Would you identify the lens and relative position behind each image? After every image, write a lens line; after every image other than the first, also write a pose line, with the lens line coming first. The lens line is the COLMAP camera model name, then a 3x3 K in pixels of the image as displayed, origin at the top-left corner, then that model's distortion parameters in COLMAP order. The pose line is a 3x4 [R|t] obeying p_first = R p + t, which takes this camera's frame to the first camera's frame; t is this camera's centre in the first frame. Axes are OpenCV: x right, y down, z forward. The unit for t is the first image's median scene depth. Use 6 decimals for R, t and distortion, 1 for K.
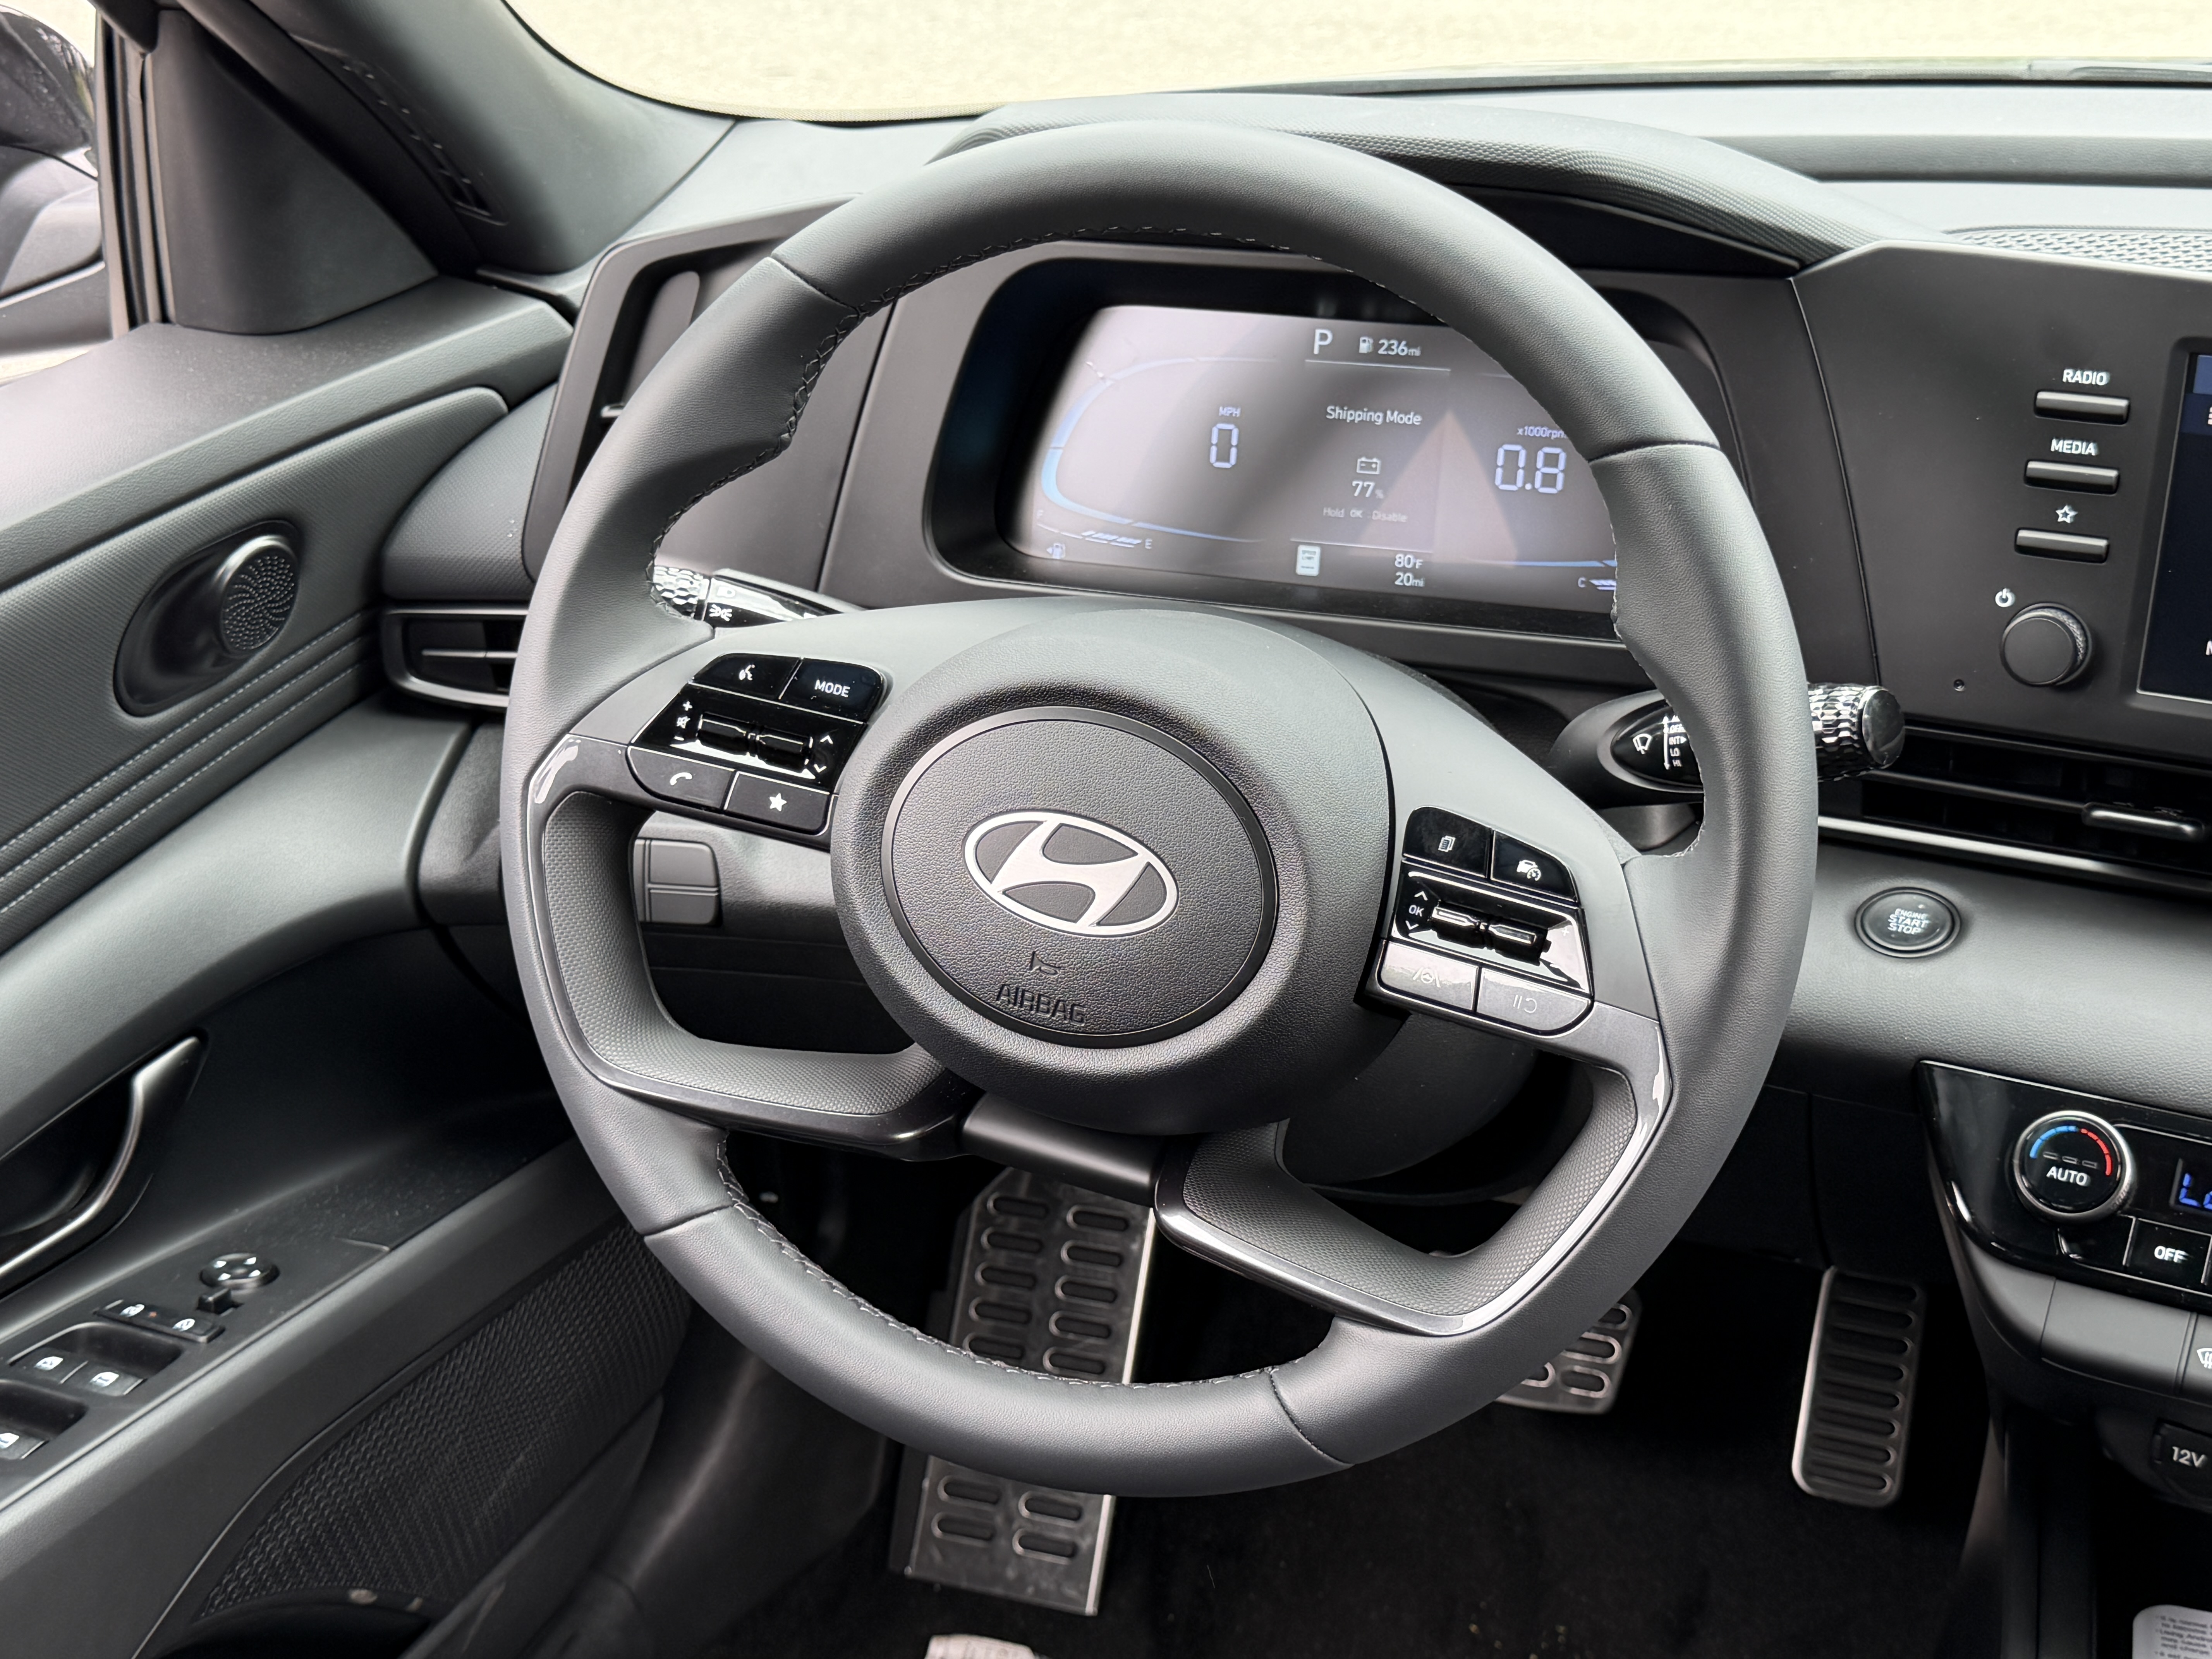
lens RADIAL K [[2919.8, 0, 1106.1], [0, 2919.8, 849.3], [0, 0, 1]] dist [0.091330, 0.000000]
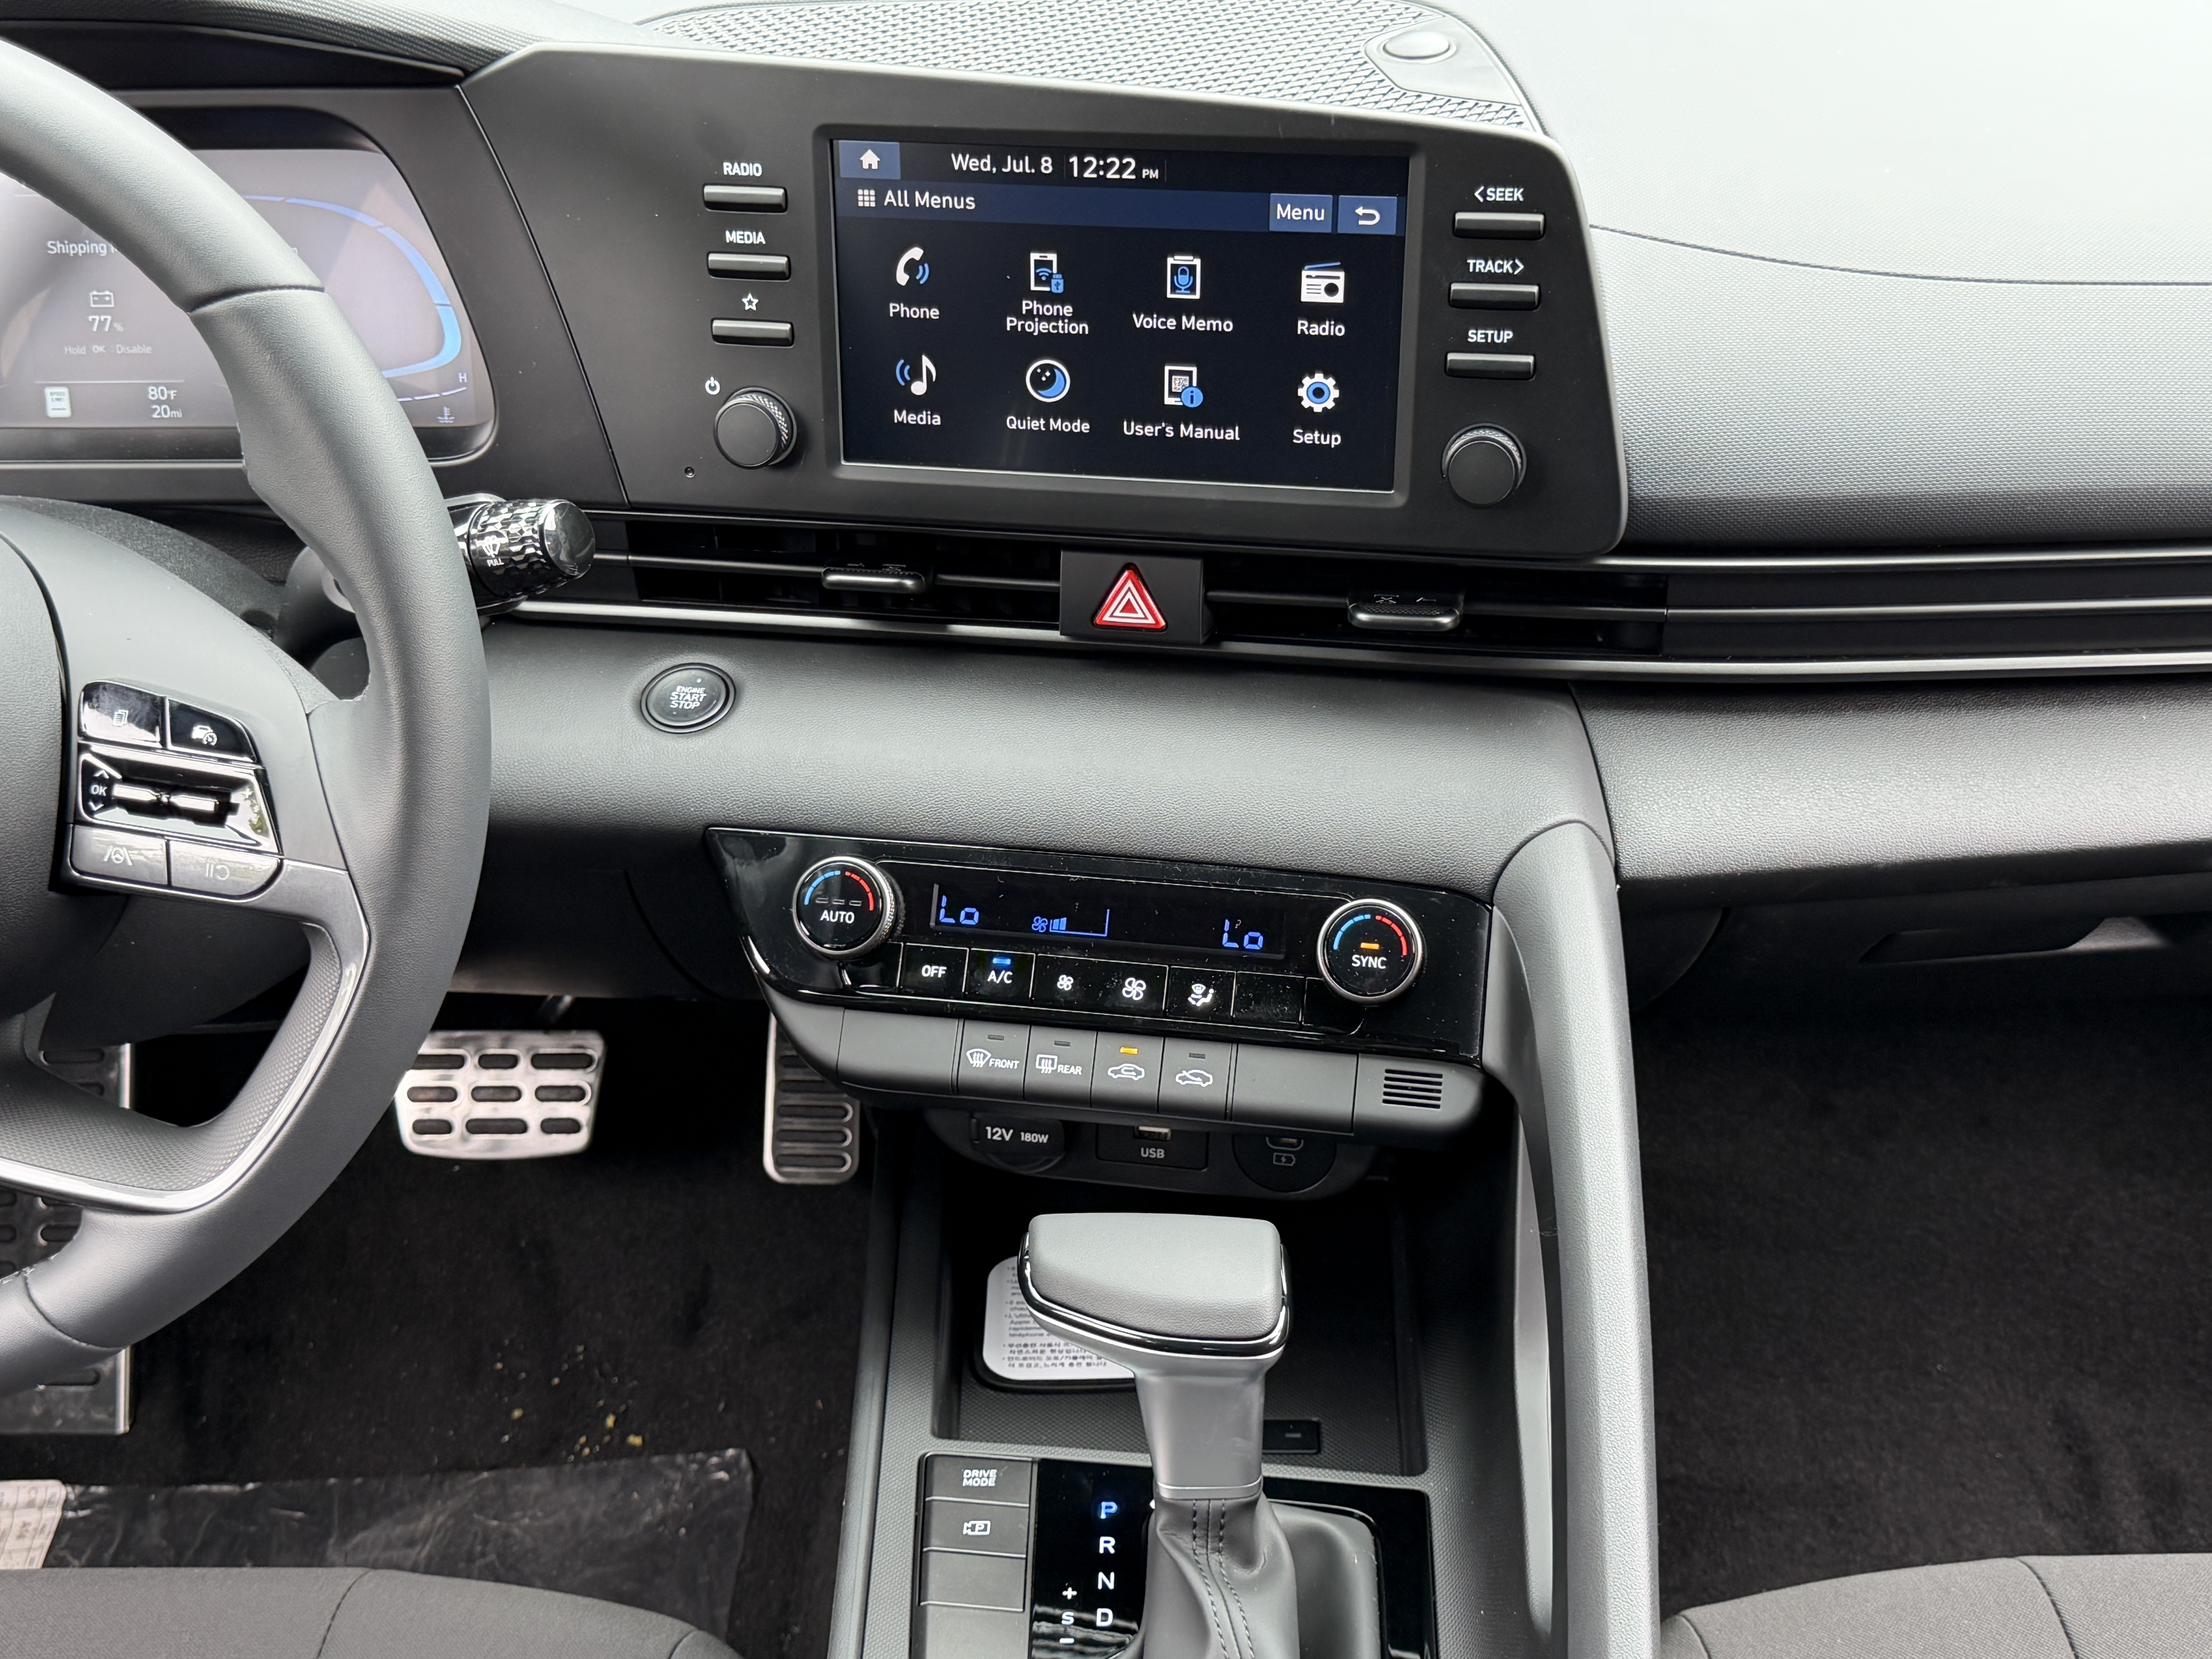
lens RADIAL K [[2664.9, 0, 1092.4], [0, 2664.9, 824.1], [0, 0, 1]] dist [0.111081, 0.000000]
pose [[0.949489, -0.157787, 0.271246, 0.151816], [0.129118, 0.984270, 0.120590, -0.029551], [-0.286006, -0.079476, 0.954926, 0.034593]]
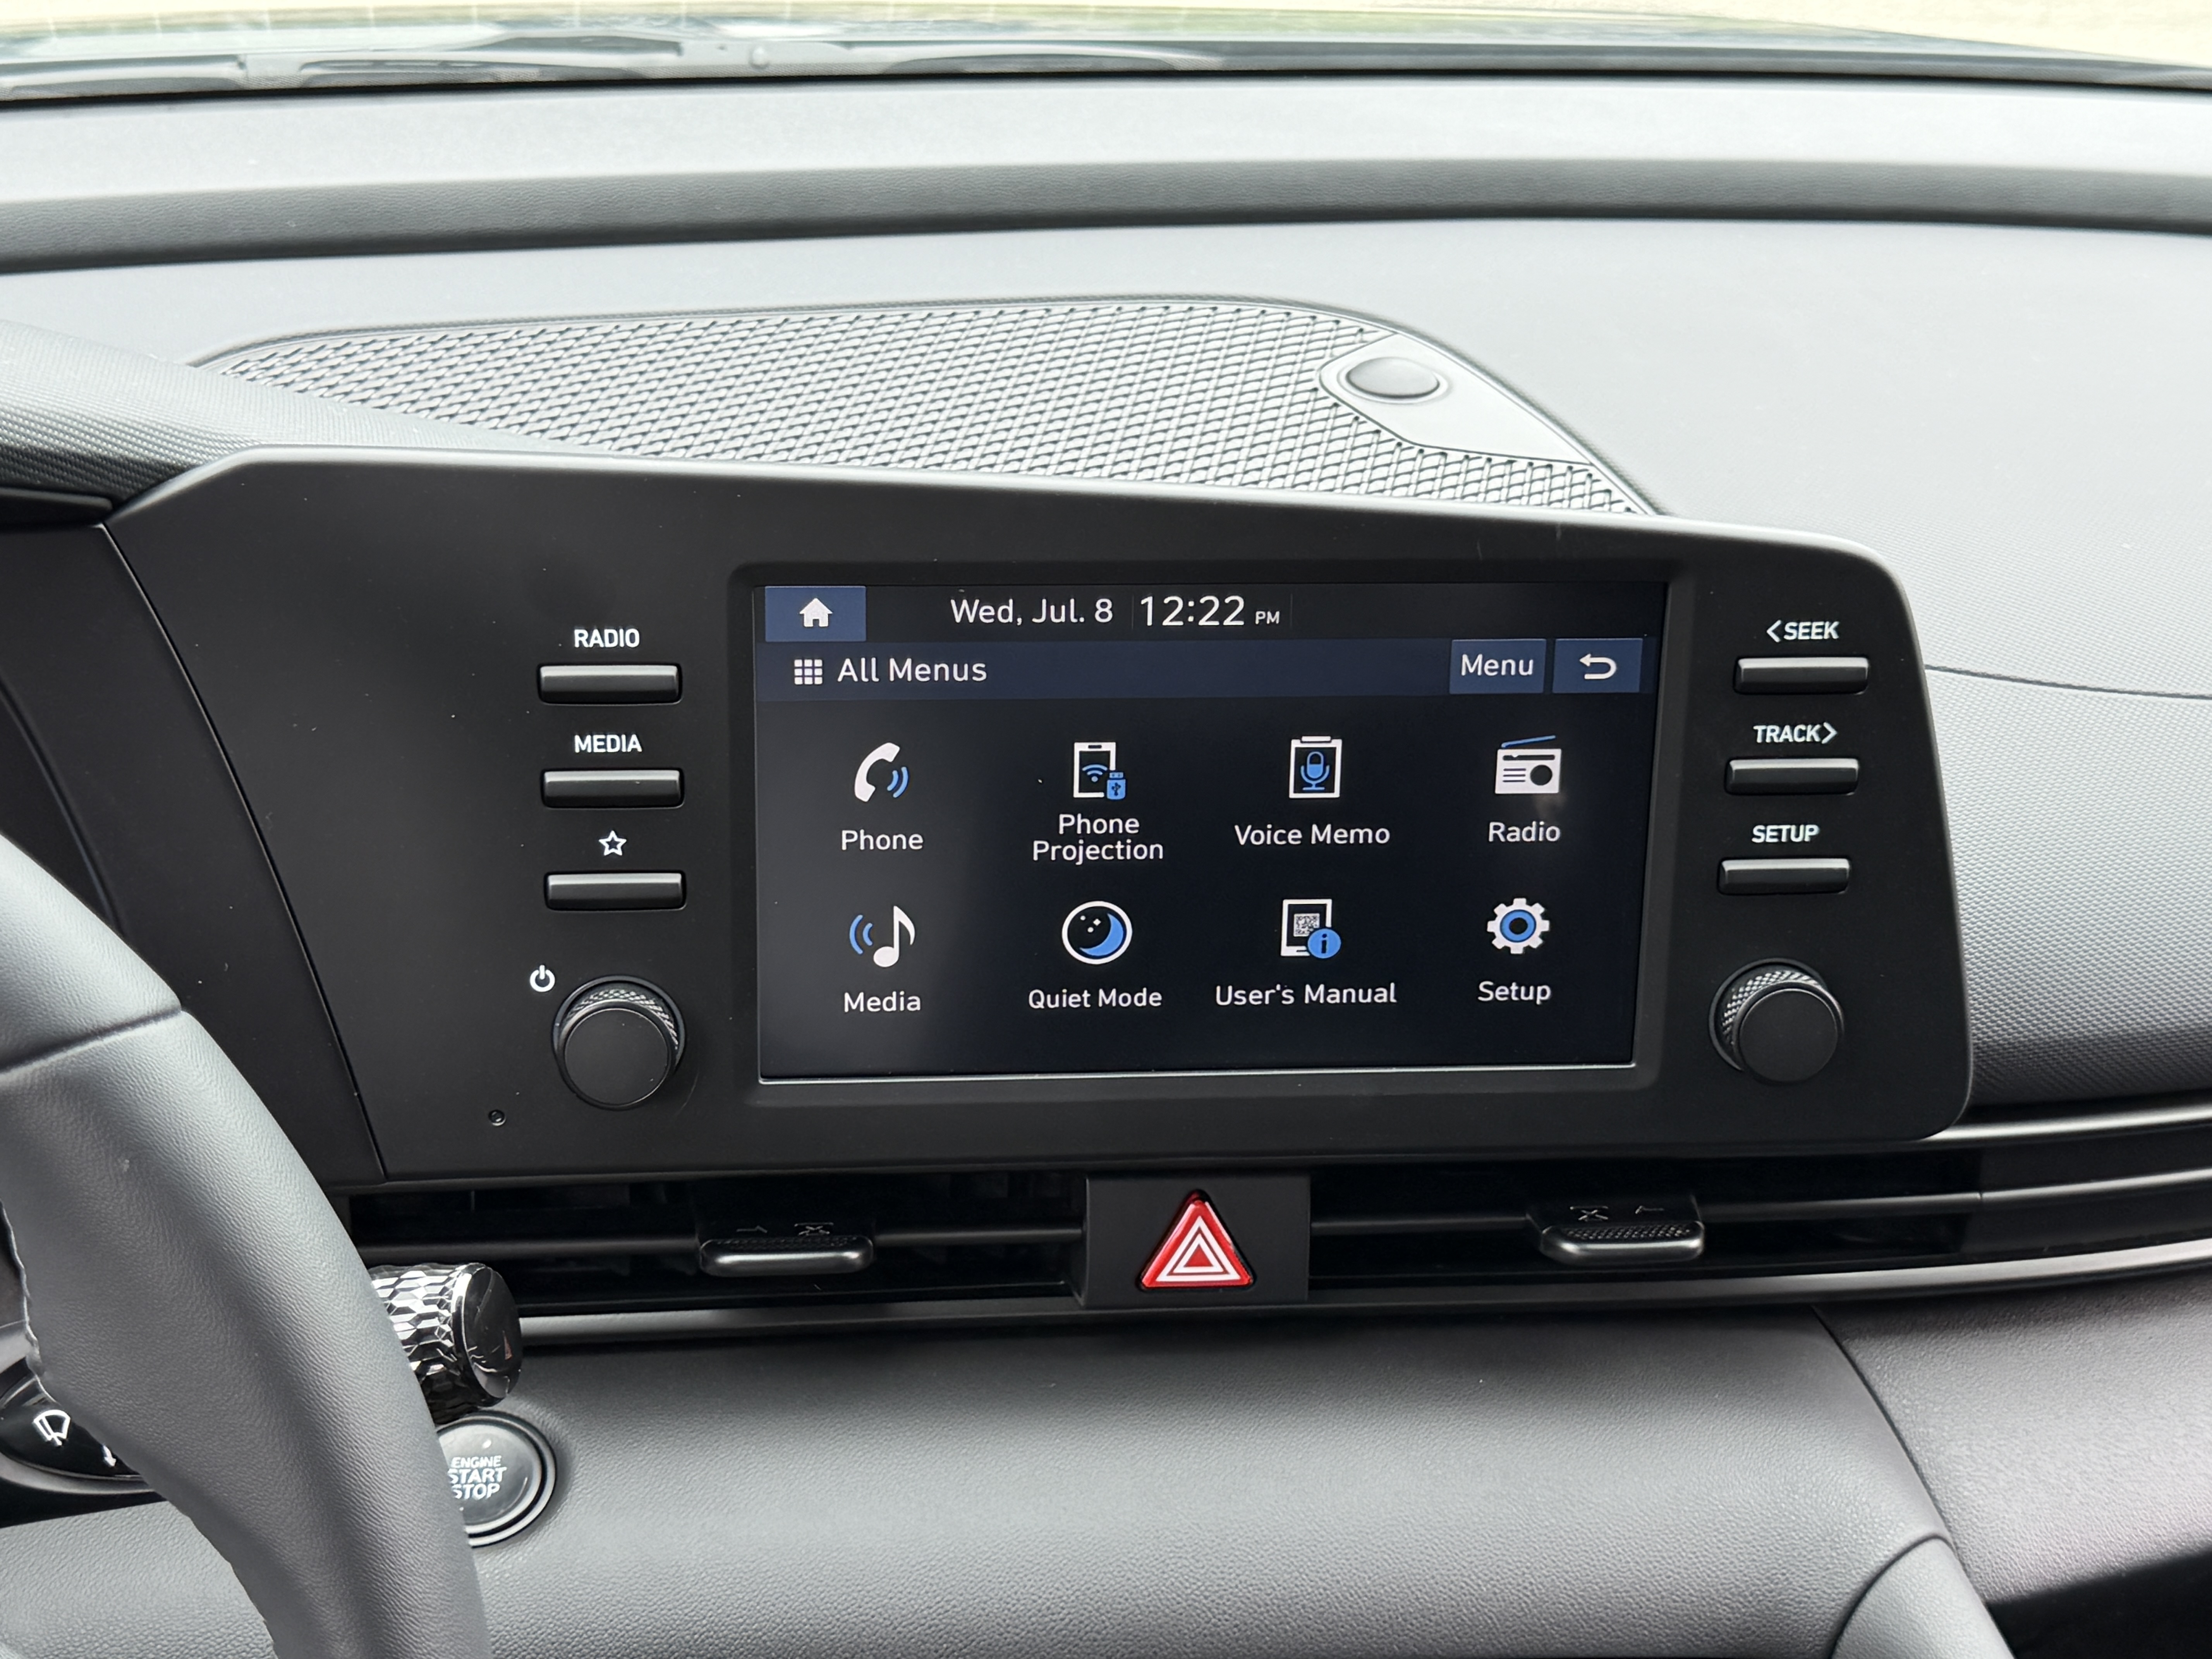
lens RADIAL K [[3180.6, 0, 1071.3], [0, 3180.6, 824.3], [0, 0, 1]] dist [0.119423, 0.000000]
pose [[0.815926, -0.193711, 0.544739, 0.028225], [0.184434, 0.980182, 0.072306, -0.149575], [-0.547949, 0.041472, 0.835483, 0.363073]]
